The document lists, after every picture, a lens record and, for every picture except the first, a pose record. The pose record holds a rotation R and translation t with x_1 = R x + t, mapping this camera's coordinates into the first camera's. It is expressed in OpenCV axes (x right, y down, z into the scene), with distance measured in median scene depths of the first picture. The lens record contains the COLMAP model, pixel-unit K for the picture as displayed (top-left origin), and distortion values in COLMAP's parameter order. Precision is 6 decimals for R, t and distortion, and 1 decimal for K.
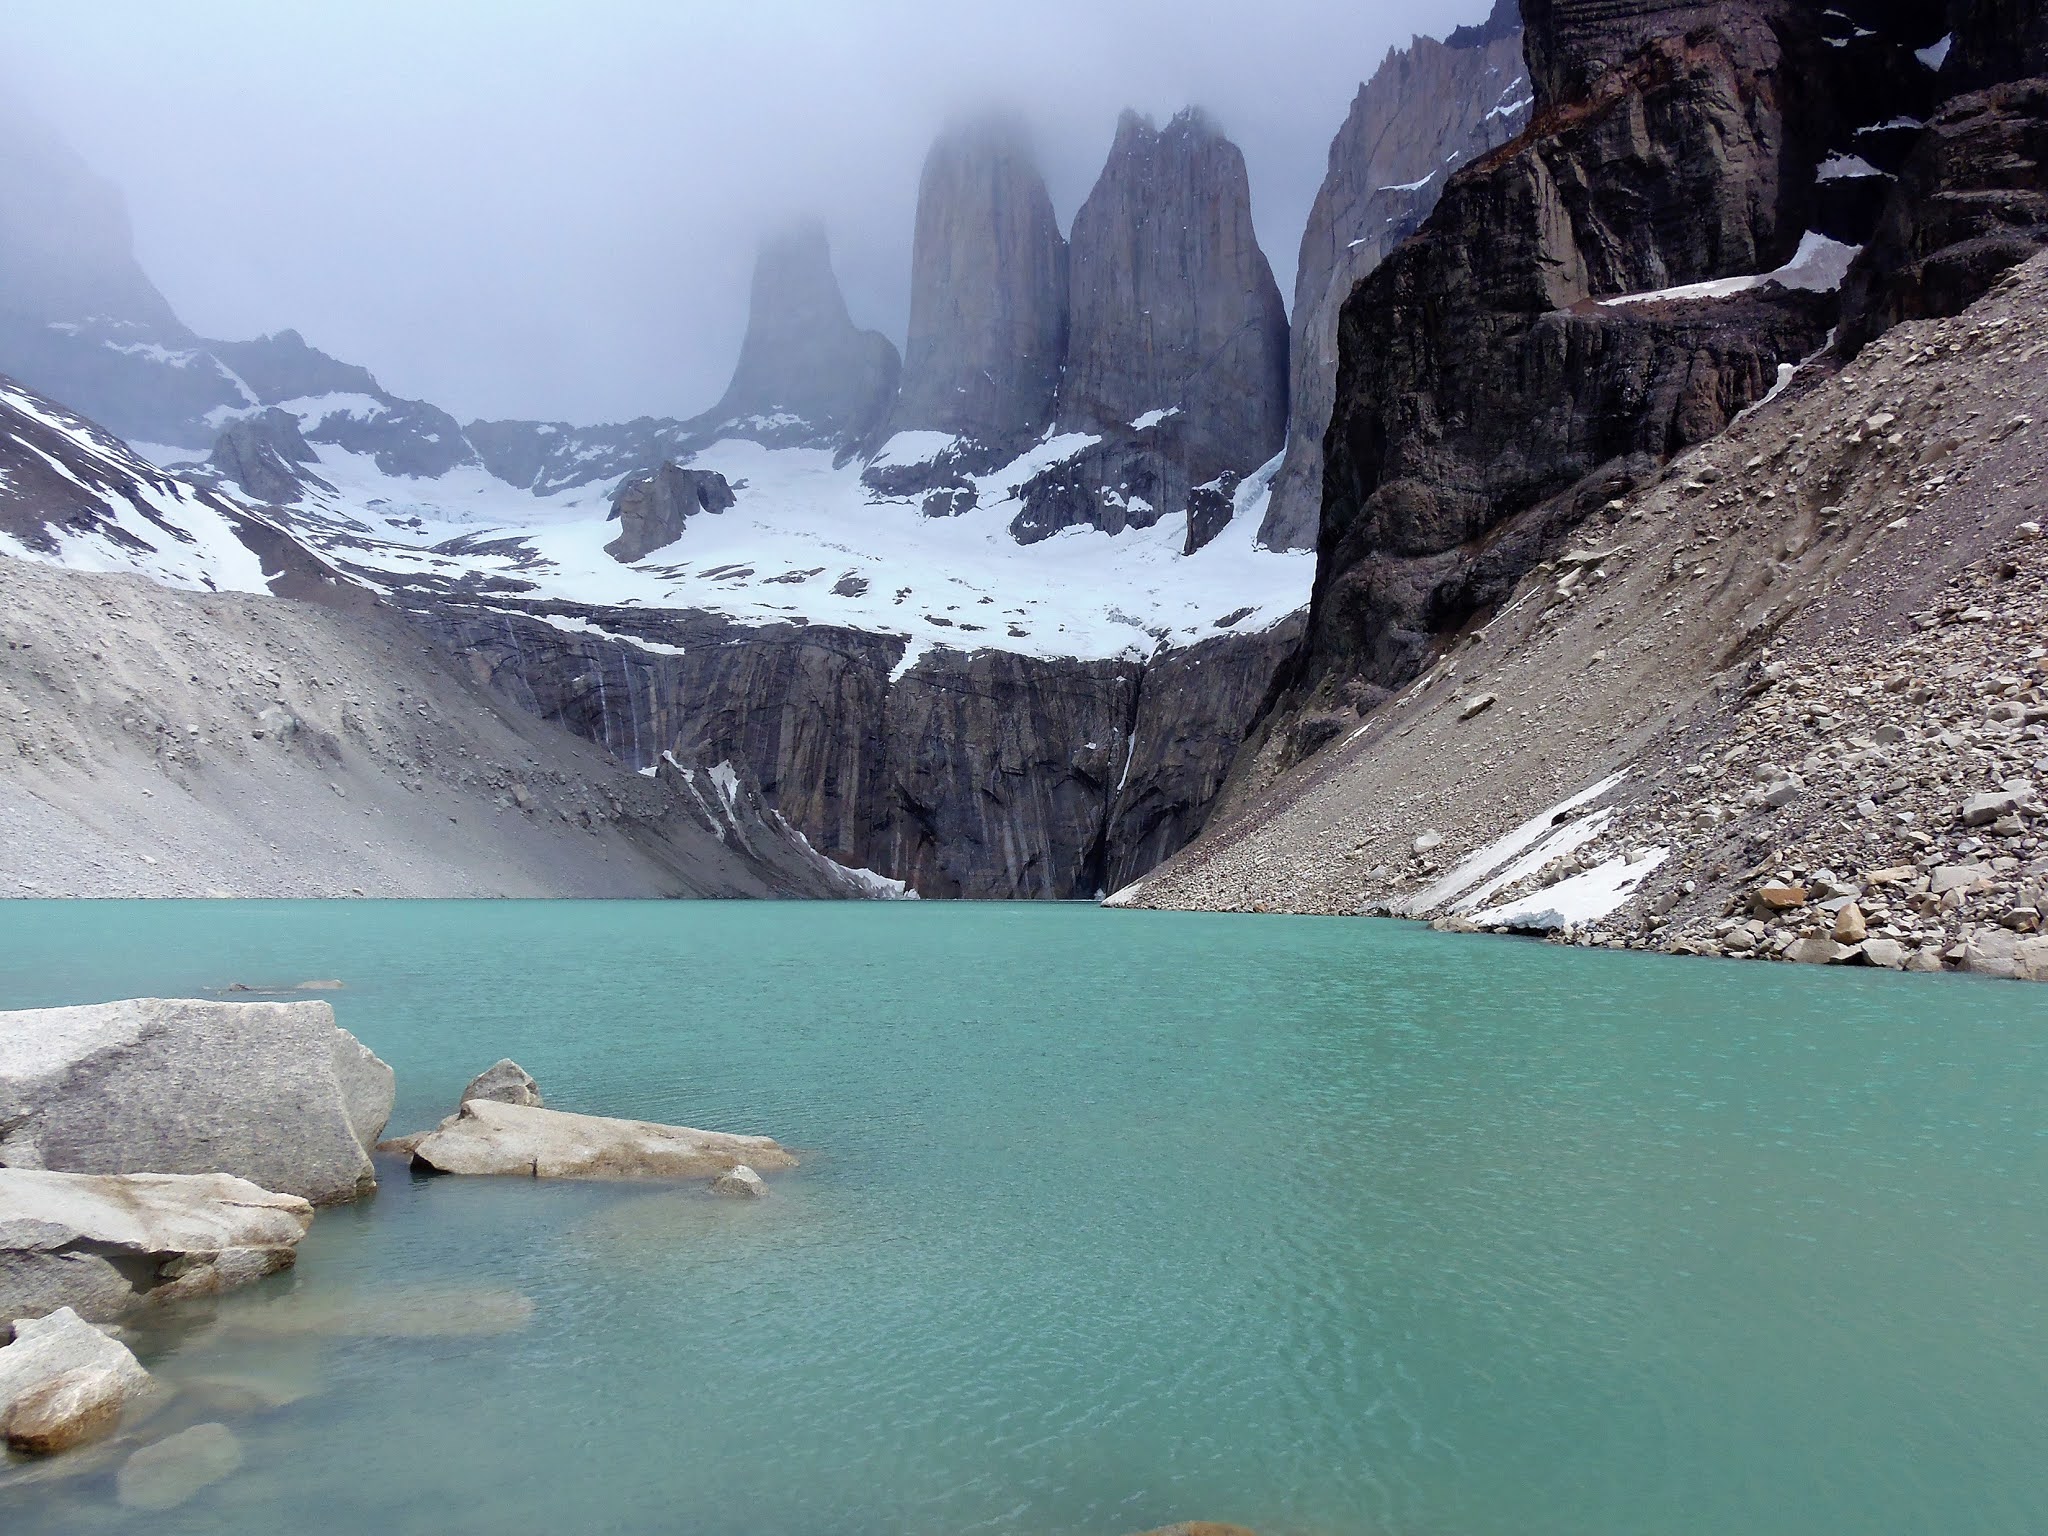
lens RADIAL K [[3743.5, 0, 1024.0], [0, 3743.5, 768.0], [0, 0, 1]] dist [-0.018065, -1.529365]
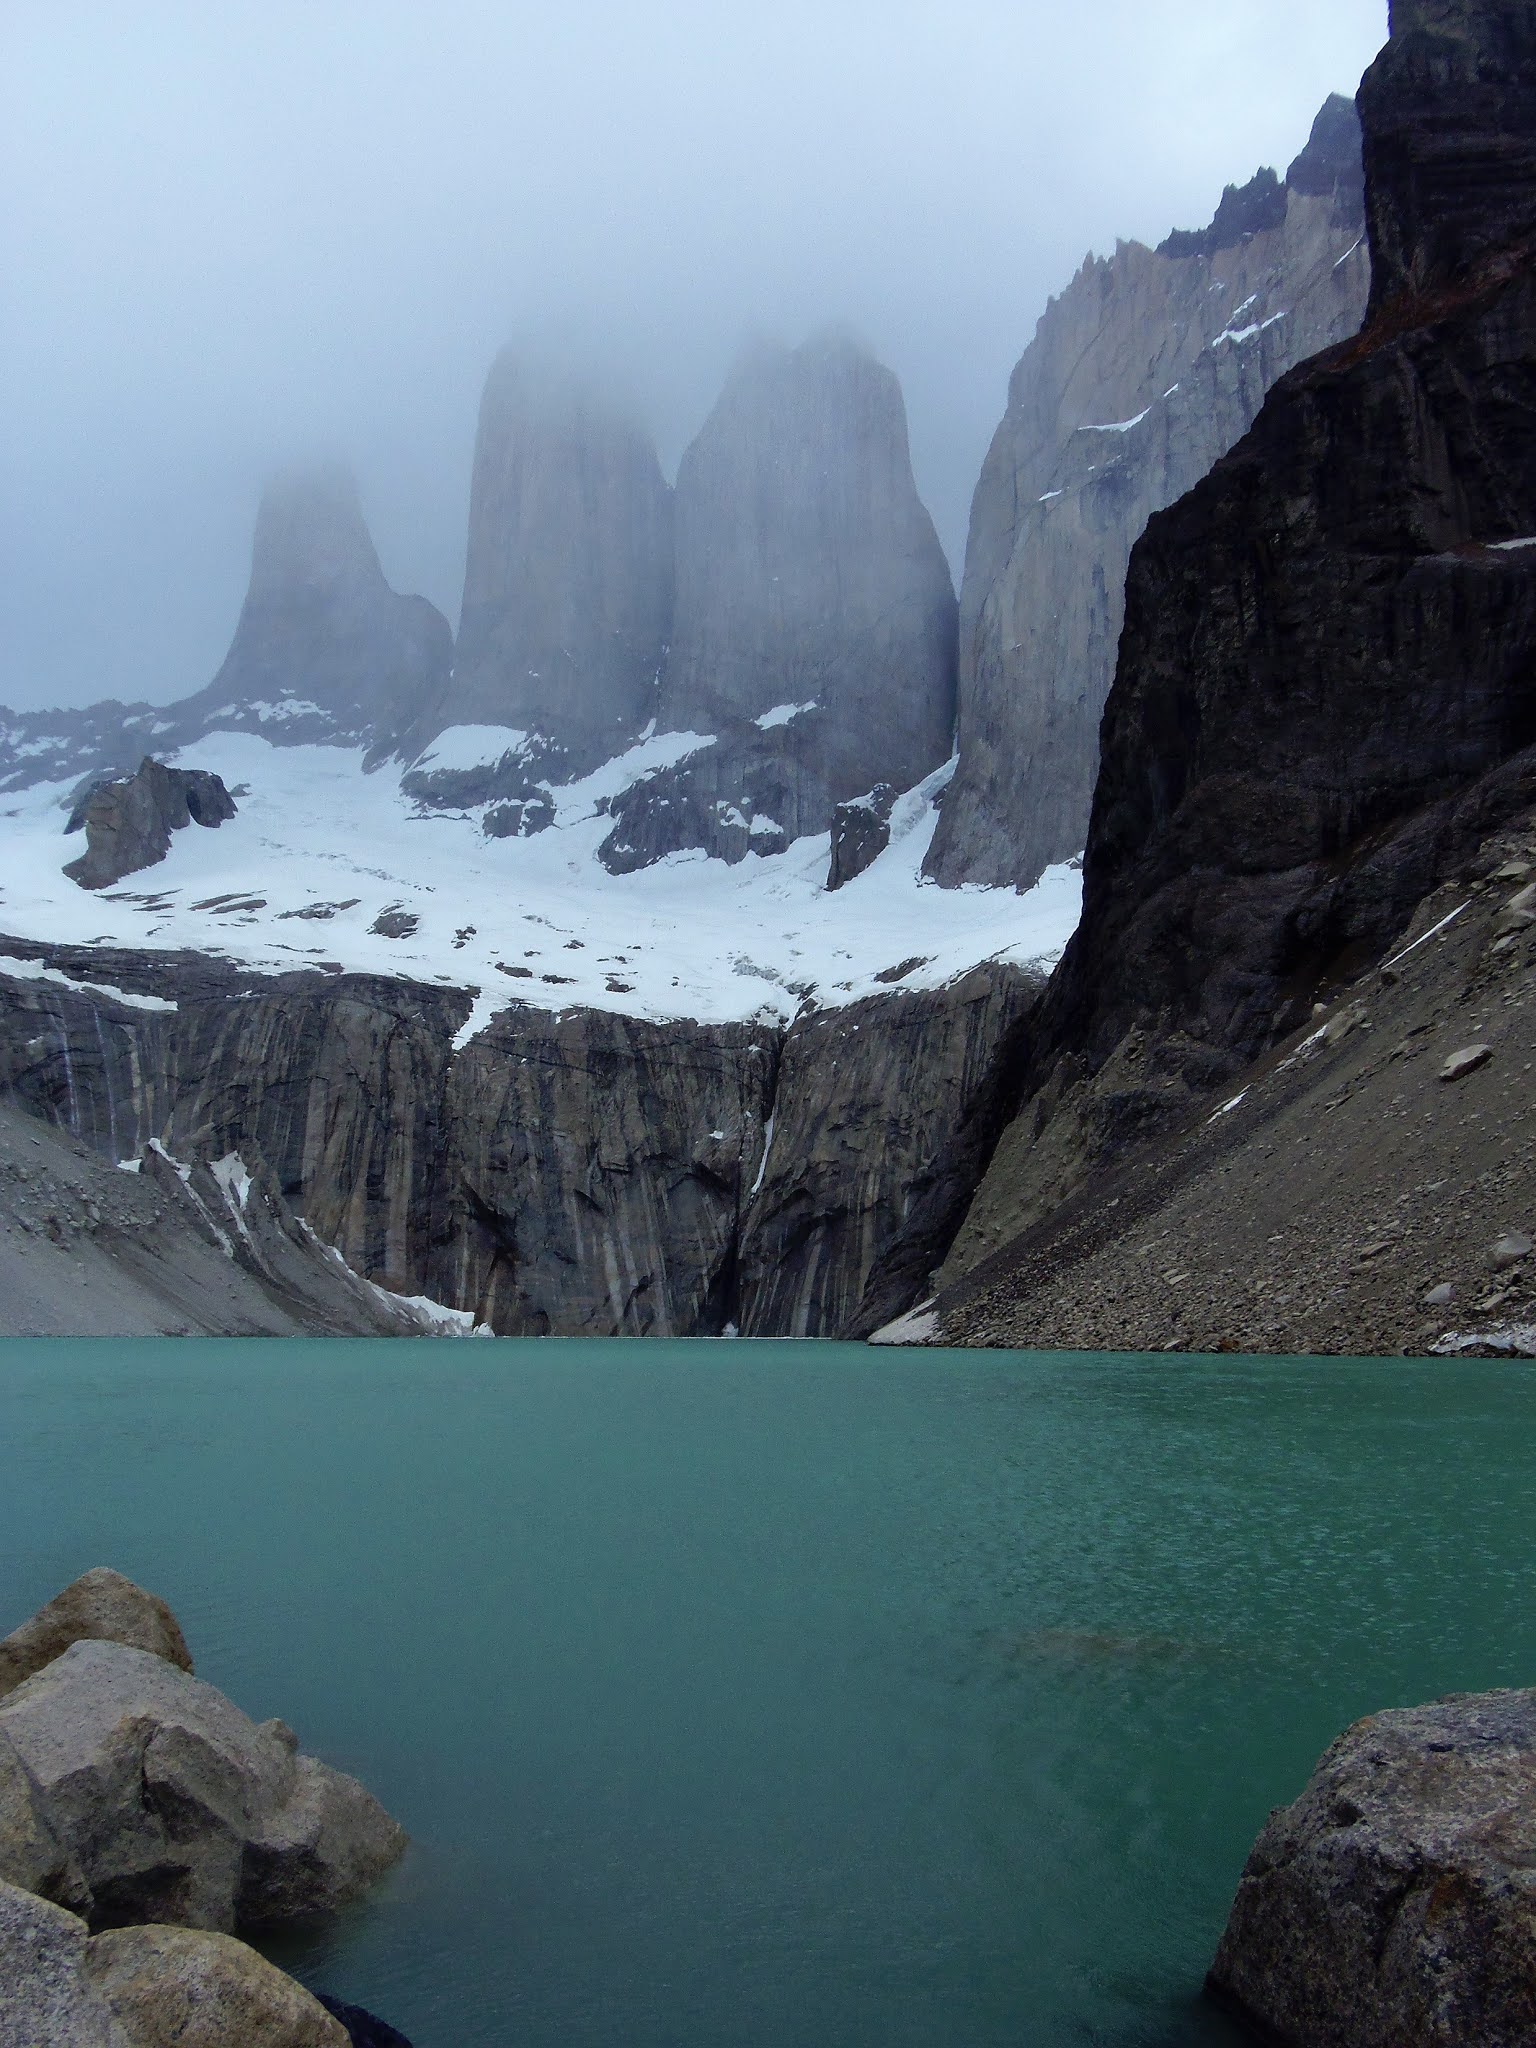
lens RADIAL K [[3743.5, 0, 768.0], [0, 3743.5, 1024.0], [0, 0, 1]] dist [-0.018065, -1.529365]
pose [[0.985347, 0.010879, 0.170212, -0.102063], [-0.002611, 0.998809, -0.048723, 0.008659], [-0.170539, 0.047565, 0.984202, 0.243421]]
